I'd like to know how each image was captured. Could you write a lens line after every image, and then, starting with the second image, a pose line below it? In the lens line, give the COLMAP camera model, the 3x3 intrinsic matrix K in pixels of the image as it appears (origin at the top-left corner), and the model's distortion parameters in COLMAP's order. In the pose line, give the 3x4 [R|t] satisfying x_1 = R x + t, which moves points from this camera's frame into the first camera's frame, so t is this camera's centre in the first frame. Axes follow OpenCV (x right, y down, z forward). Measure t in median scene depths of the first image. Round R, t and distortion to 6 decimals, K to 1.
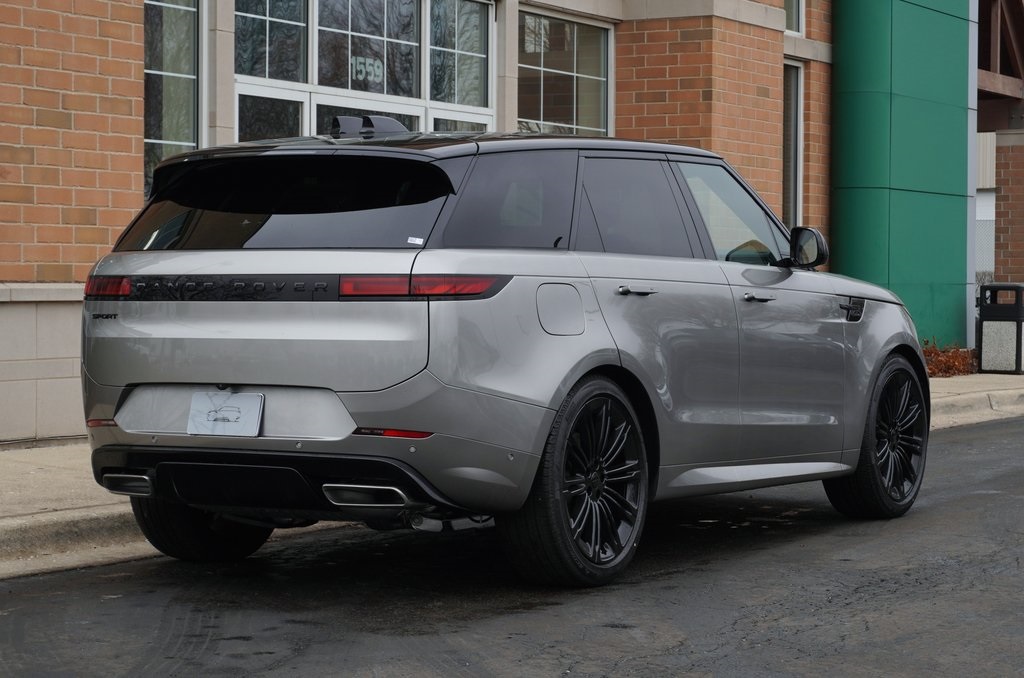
lens RADIAL K [[2335.9, 0, 512.0], [0, 2335.9, 339.0], [0, 0, 1]] dist [-0.046276, 0.543817]
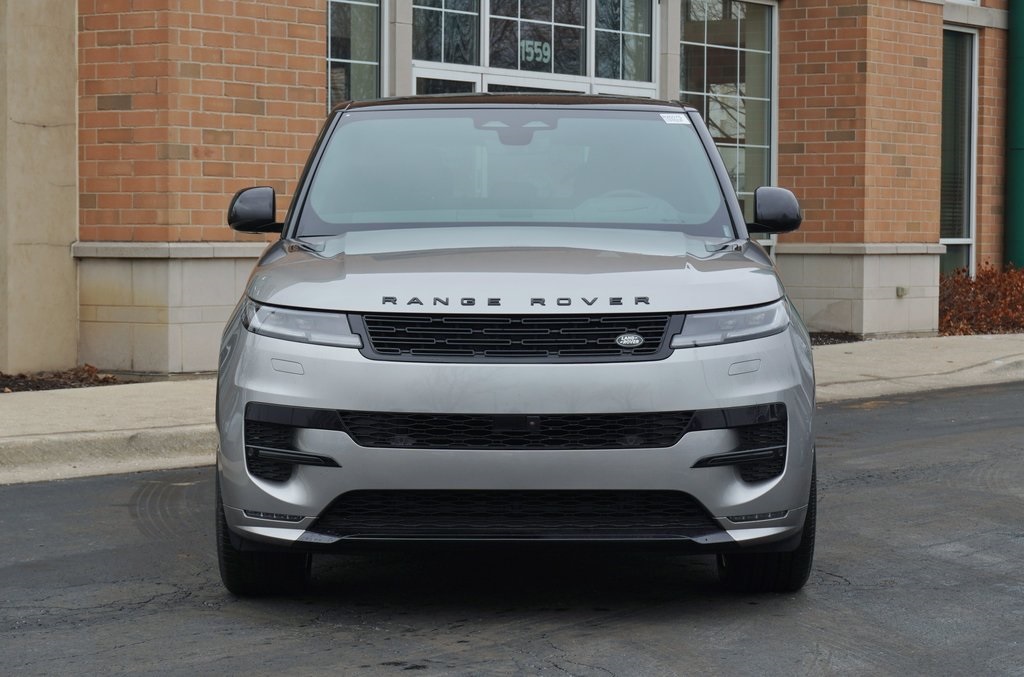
lens RADIAL K [[2505.0, 0, 512.0], [0, 2505.0, 338.5], [0, 0, 1]] dist [-0.005326, 0.128903]
pose [[0.993926, 0.004864, -0.109946, 0.062667], [-0.003057, 0.999857, 0.016603, 0.003028], [0.110011, -0.016166, 0.993799, -0.212438]]
